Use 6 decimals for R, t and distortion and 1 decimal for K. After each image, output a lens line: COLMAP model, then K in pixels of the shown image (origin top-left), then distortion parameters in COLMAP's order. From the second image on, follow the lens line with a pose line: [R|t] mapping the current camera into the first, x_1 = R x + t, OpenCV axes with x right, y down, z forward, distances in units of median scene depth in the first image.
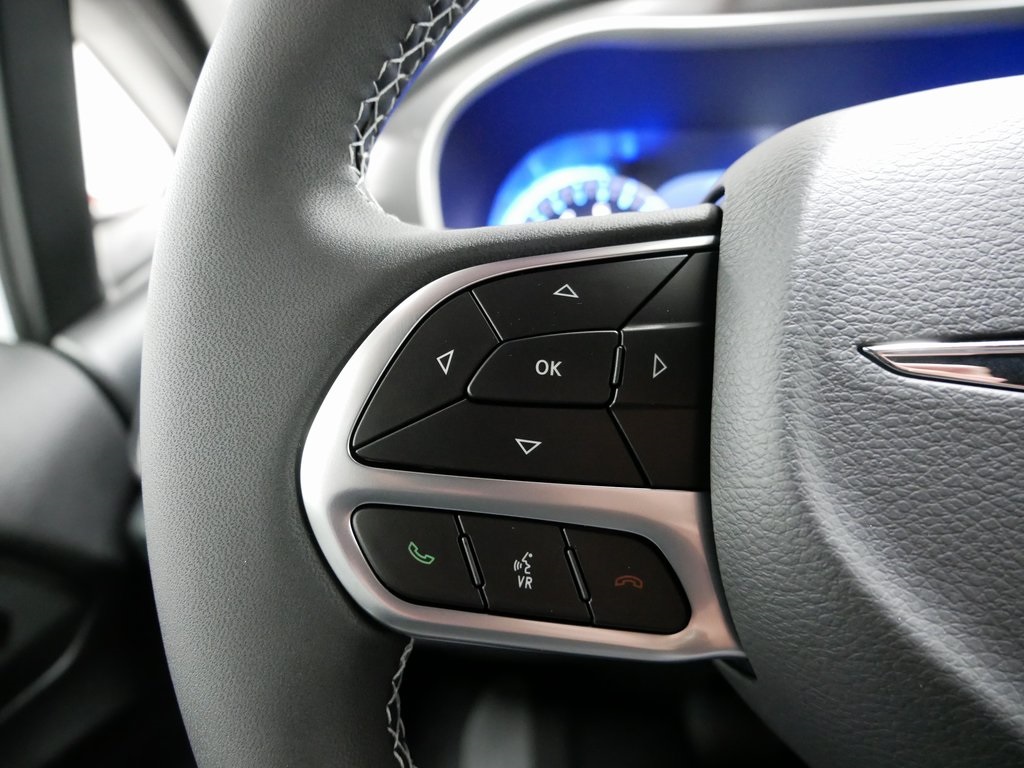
lens RADIAL K [[743.8, 0, 512.0], [0, 743.8, 384.0], [0, 0, 1]] dist [-0.003452, 0.000143]
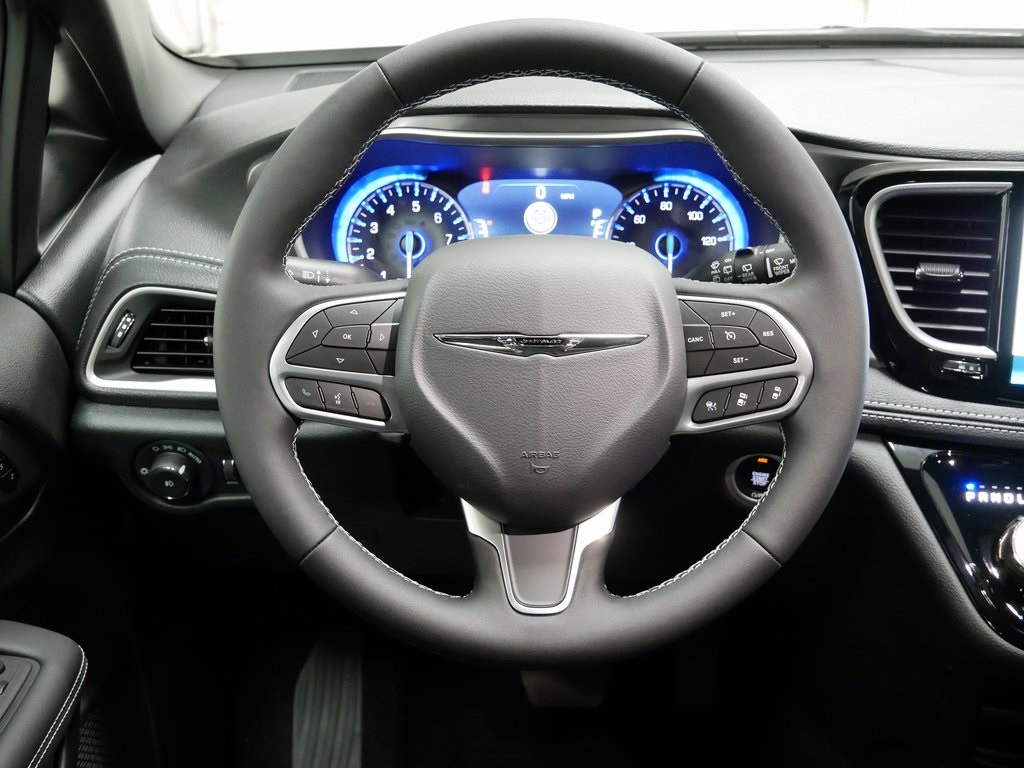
lens RADIAL K [[1358.8, 0, 512.0], [0, 1358.8, 384.0], [0, 0, 1]] dist [0.024802, 0.012155]
pose [[0.993859, 0.030109, 0.106483, 0.138368], [-0.036581, 0.997567, 0.059354, -0.192503], [-0.104437, -0.062885, 0.992541, -4.972340]]
